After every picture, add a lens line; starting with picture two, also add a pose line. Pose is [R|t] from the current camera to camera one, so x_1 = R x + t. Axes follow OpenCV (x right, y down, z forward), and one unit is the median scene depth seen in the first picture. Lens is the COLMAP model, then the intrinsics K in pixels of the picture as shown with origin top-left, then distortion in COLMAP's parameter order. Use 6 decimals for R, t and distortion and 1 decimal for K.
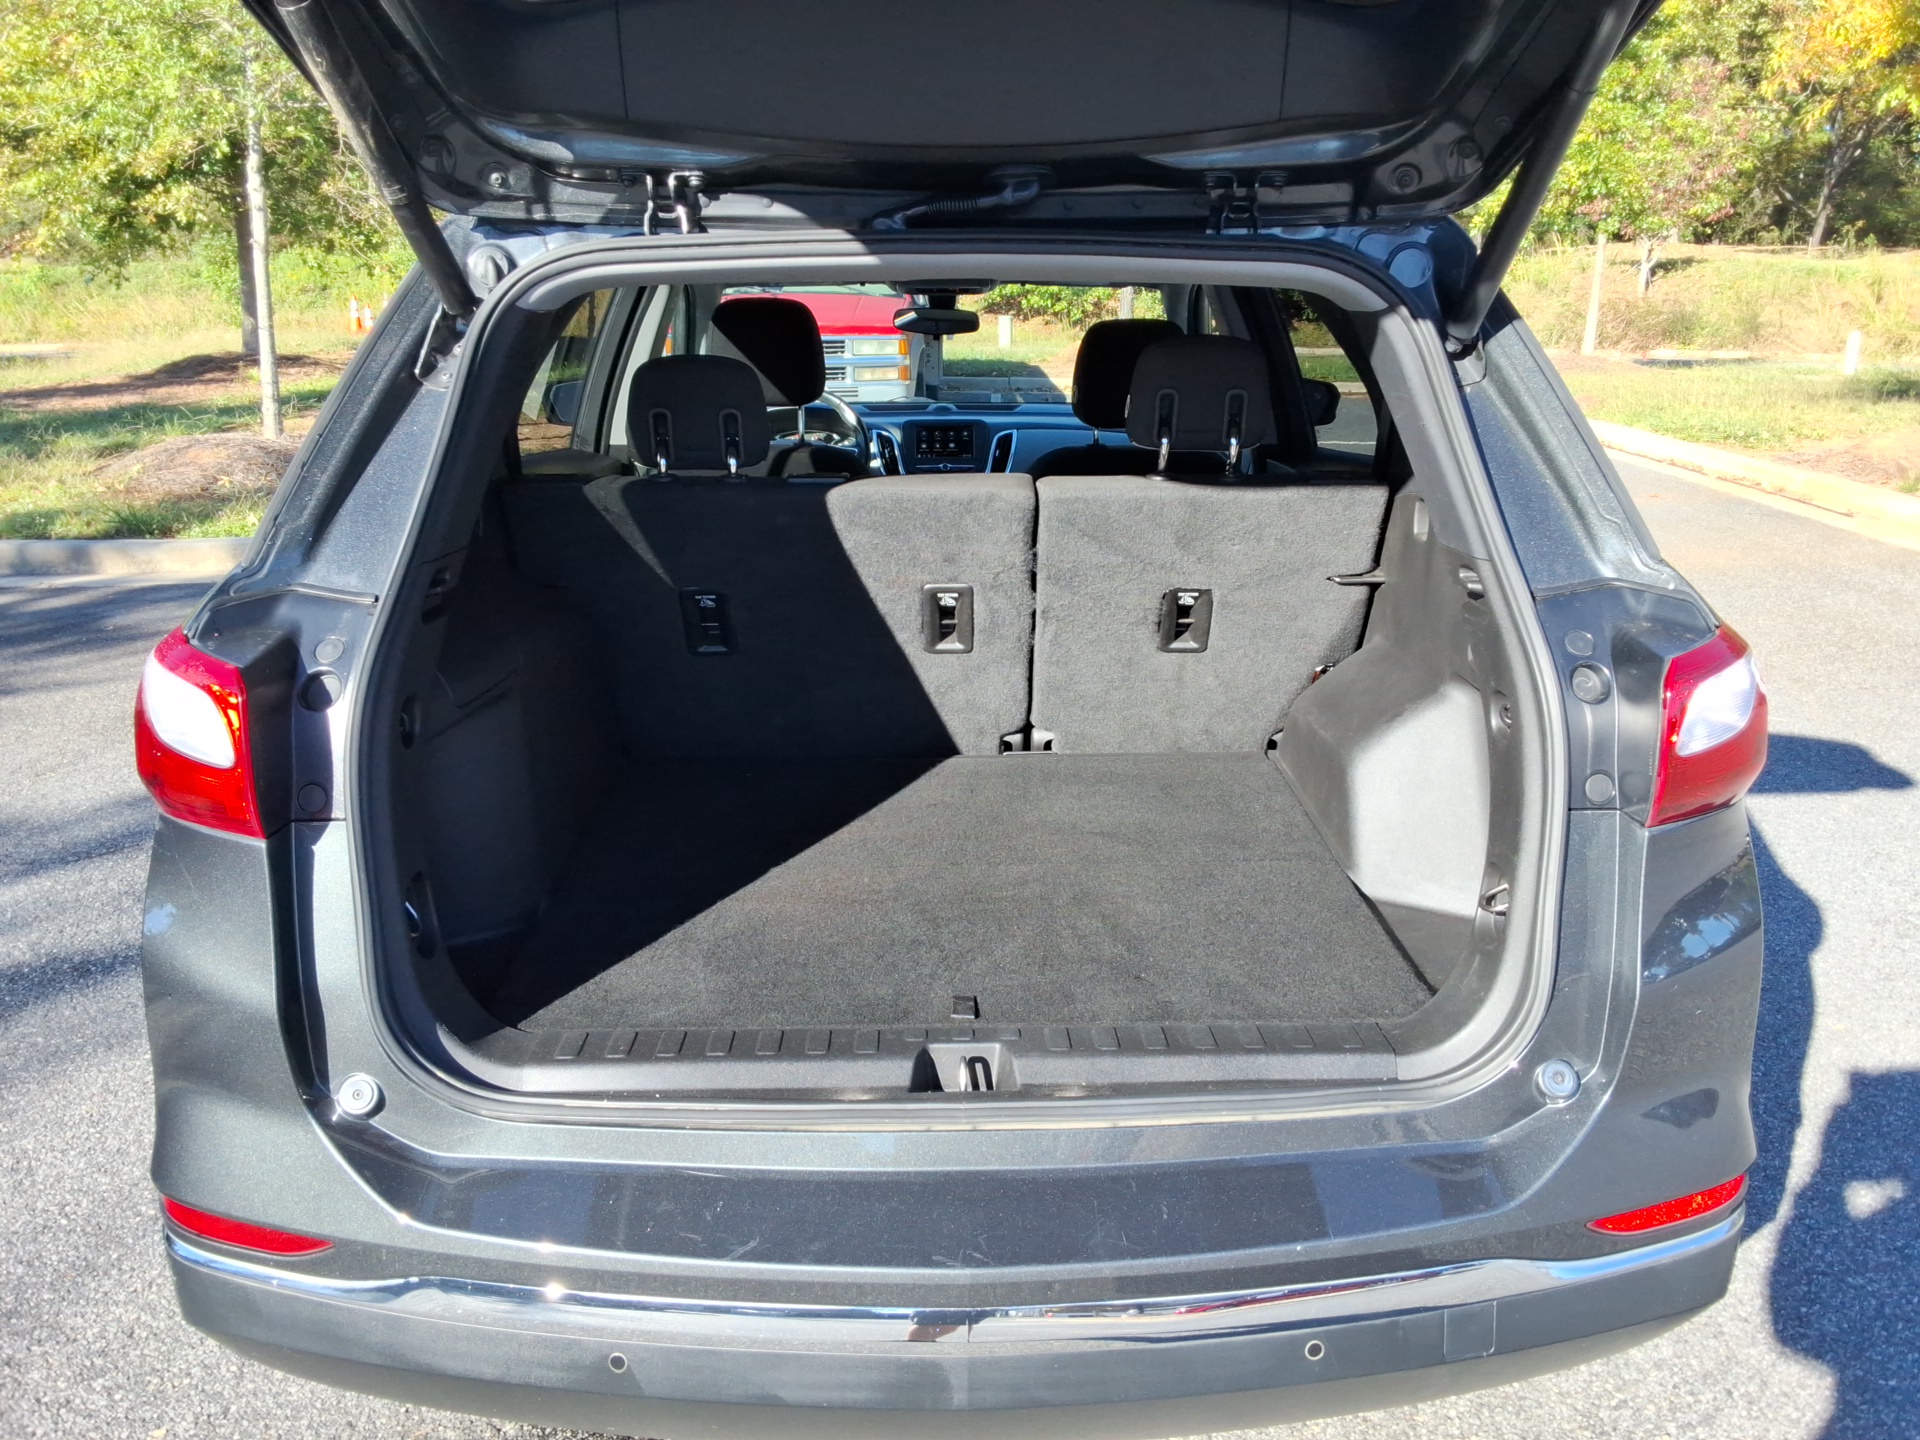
lens RADIAL K [[1568.7, 0, 956.3], [0, 1568.7, 712.0], [0, 0, 1]] dist [0.101627, -0.145955]
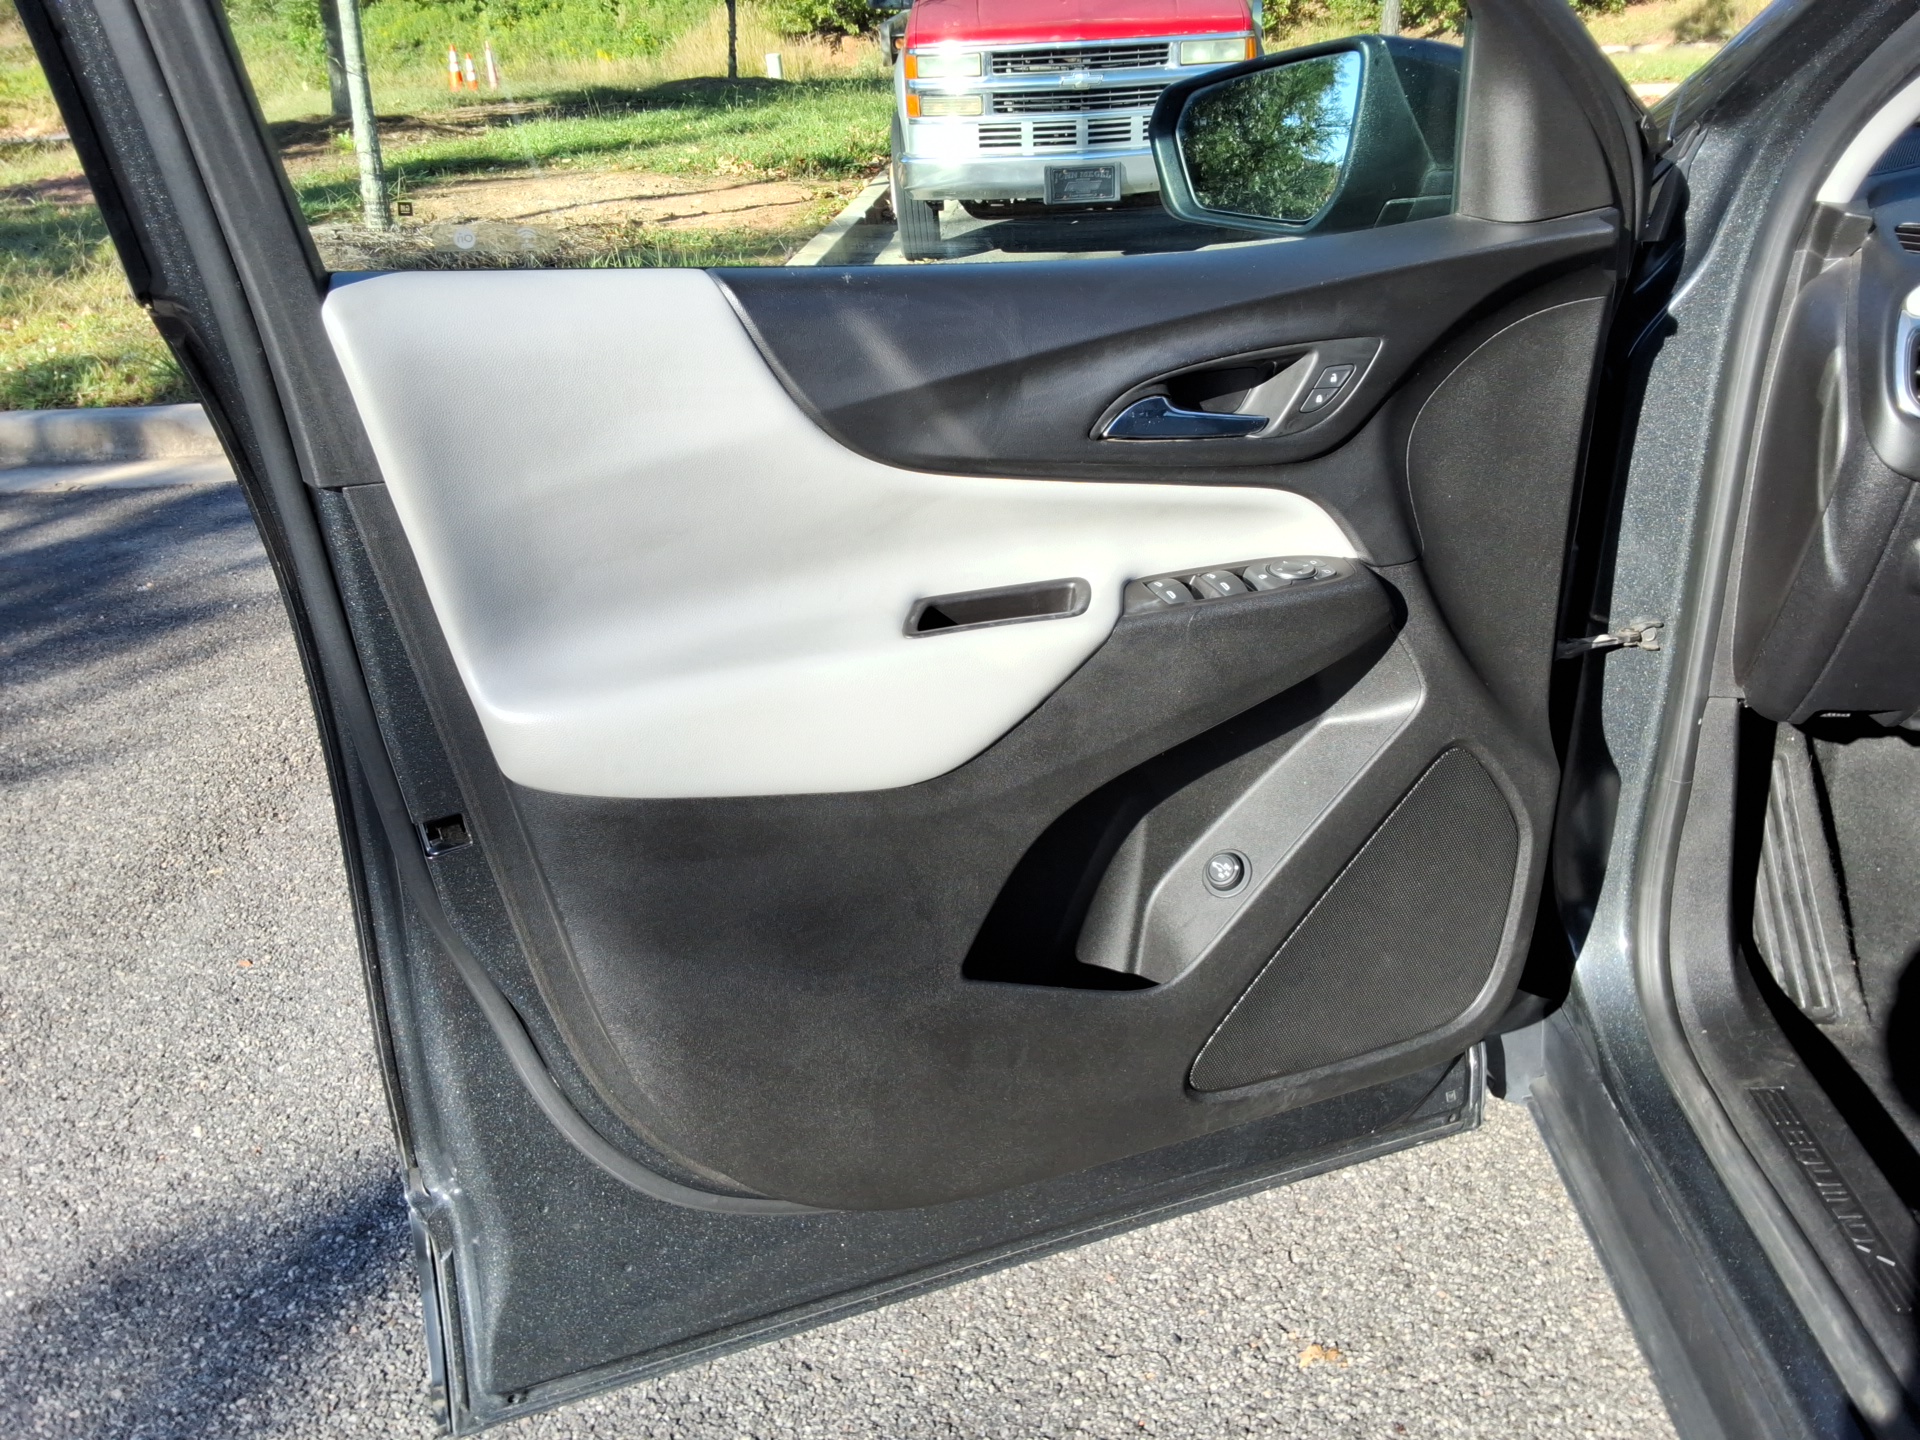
lens RADIAL K [[1568.7, 0, 976.6], [0, 1568.7, 703.5], [0, 0, 1]] dist [0.101627, -0.145955]
pose [[0.997477, -0.025574, -0.066217, -0.115331], [0.034956, 0.988865, 0.144650, -0.054718], [0.061780, -0.146600, 0.987265, 0.269214]]
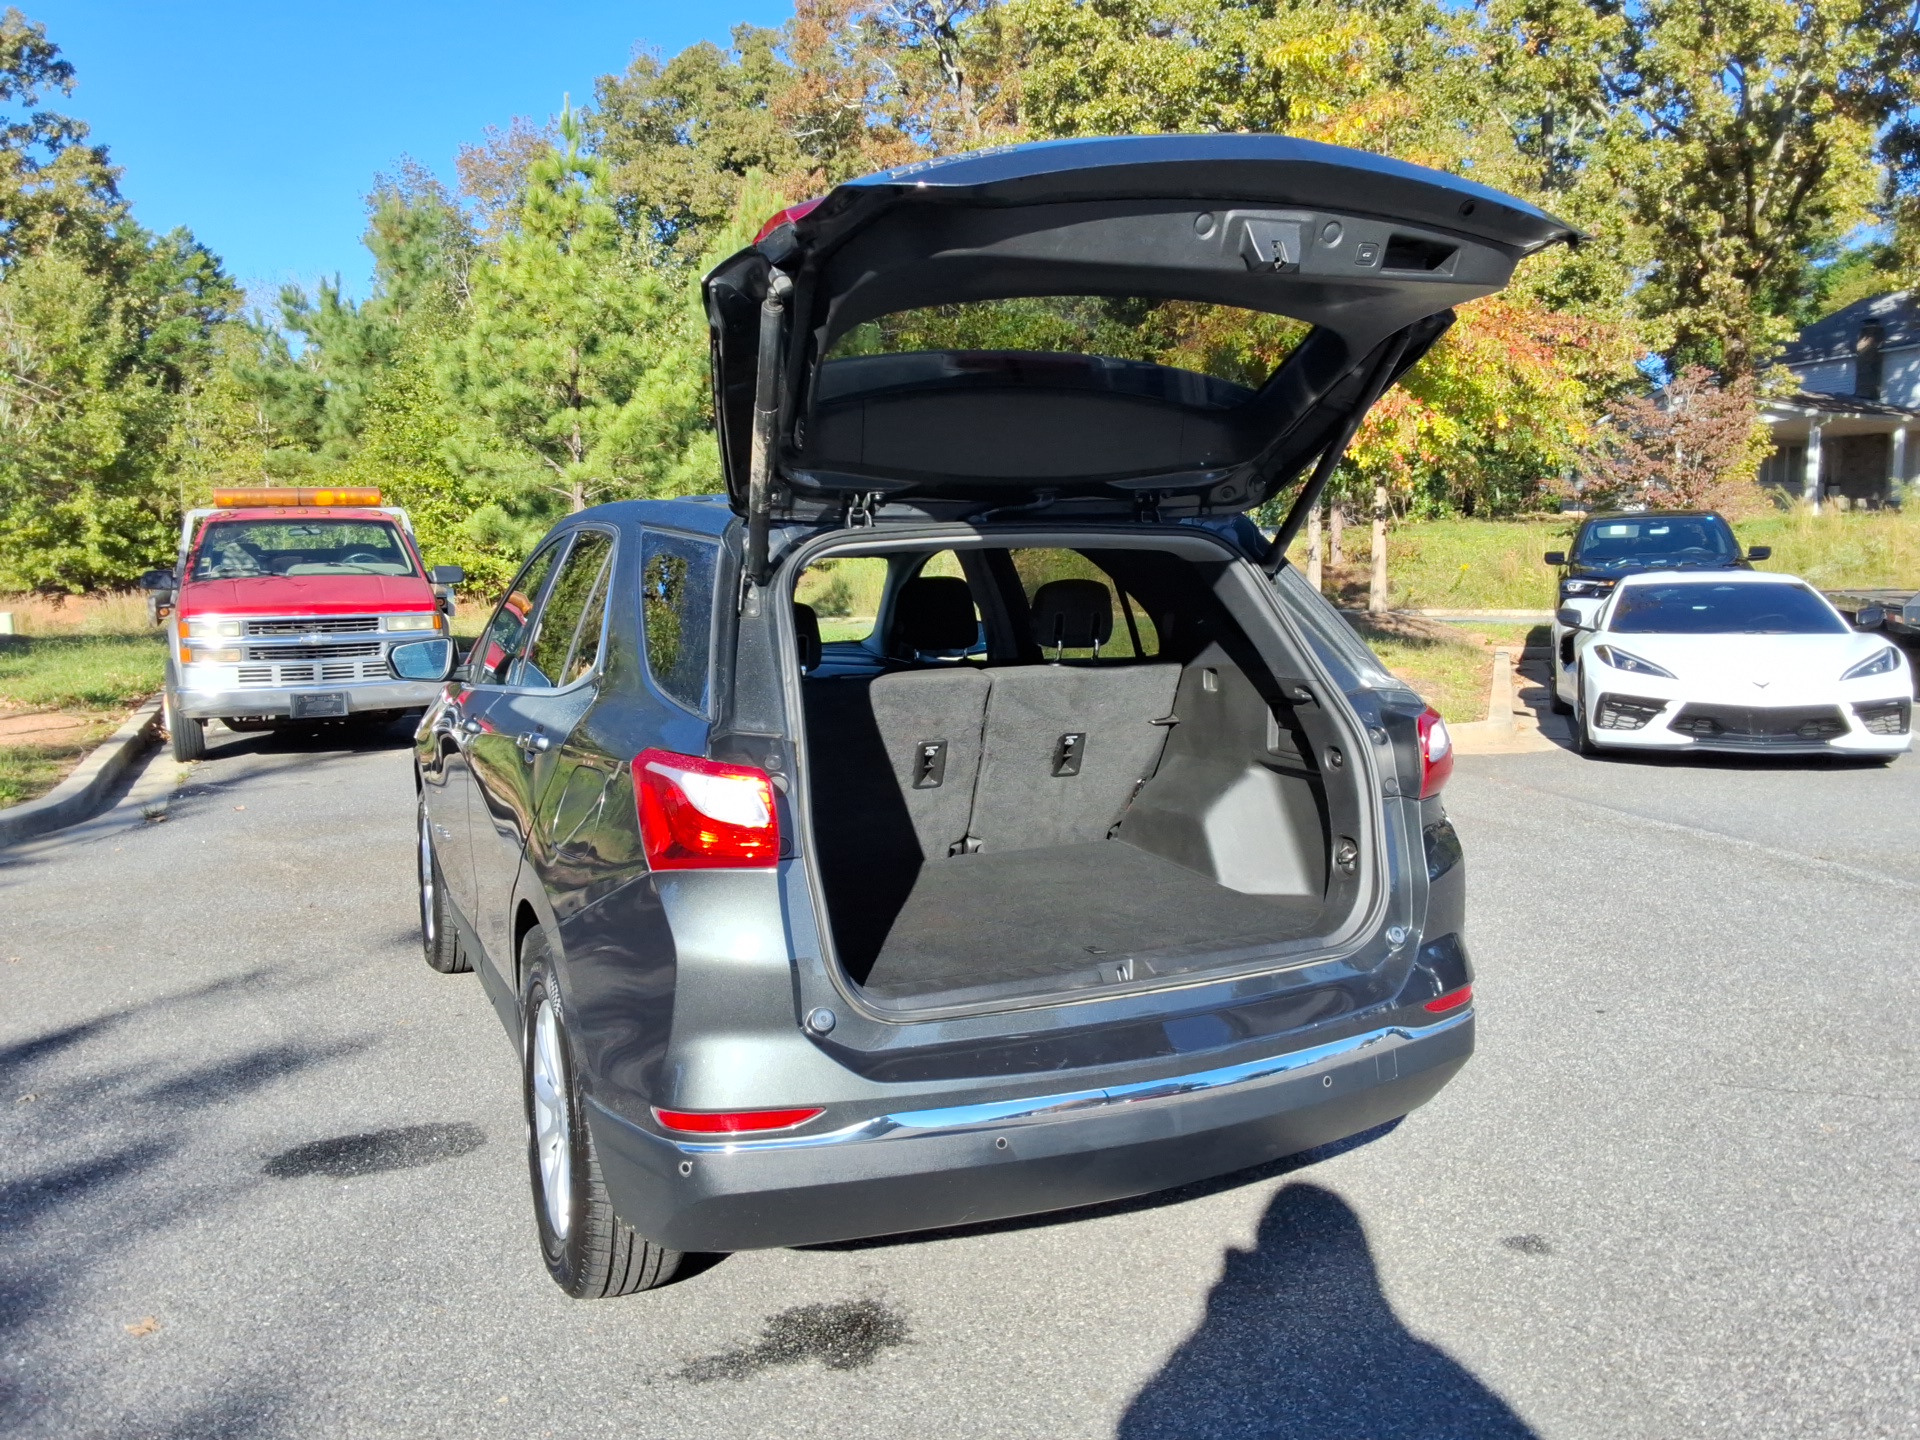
lens RADIAL K [[1568.7, 0, 969.4], [0, 1568.7, 712.5], [0, 0, 1]] dist [0.101627, -0.145955]
pose [[0.922181, -0.058831, 0.382258, -0.114563], [0.122525, 0.981894, -0.144468, 0.024296], [-0.366838, 0.180062, 0.912692, -0.086944]]
